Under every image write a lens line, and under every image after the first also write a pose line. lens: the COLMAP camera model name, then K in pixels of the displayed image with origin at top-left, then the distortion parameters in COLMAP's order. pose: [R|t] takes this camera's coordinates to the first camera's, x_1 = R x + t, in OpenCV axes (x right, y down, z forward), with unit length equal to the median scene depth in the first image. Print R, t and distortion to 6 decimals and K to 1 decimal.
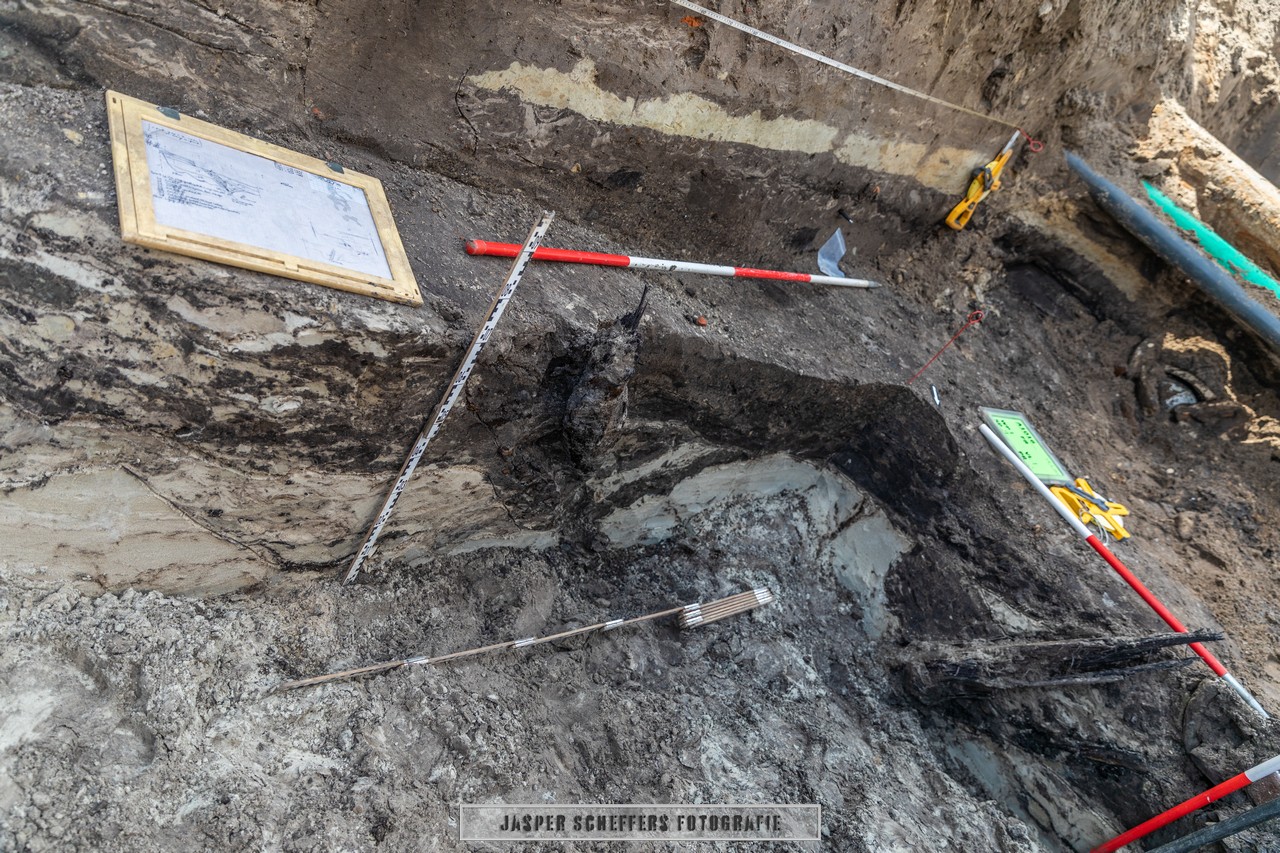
lens RADIAL K [[878.3, 0, 638.0], [0, 878.3, 430.7], [0, 0, 1]] dist [0.009894, -0.004011]
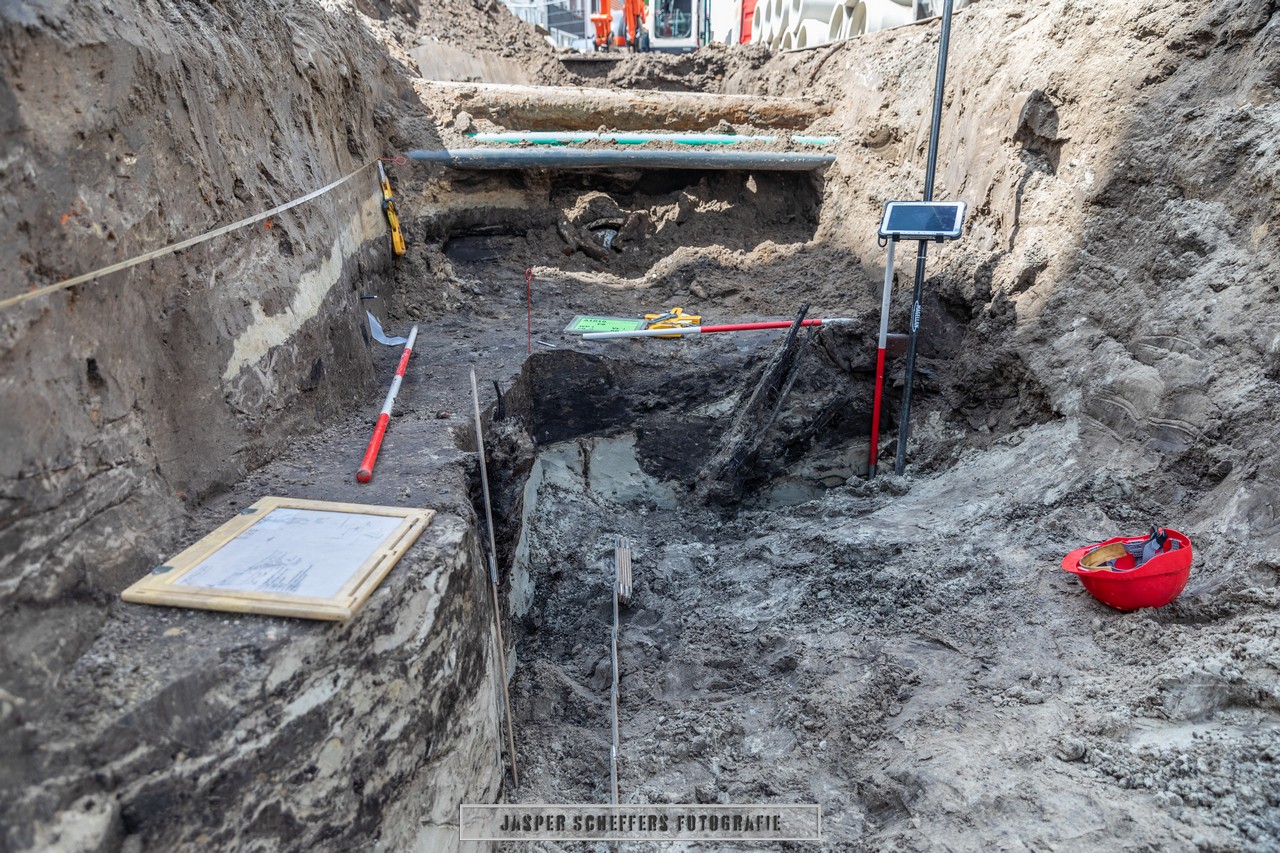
lens RADIAL K [[962.5, 0, 638.1], [0, 962.5, 423.1], [0, 0, 1]] dist [-0.005037, -0.002260]
pose [[0.437937, -0.701966, 0.561654, -0.473294], [0.739774, 0.636378, 0.218535, -0.187008], [-0.510828, 0.319792, 0.797989, -0.089427]]
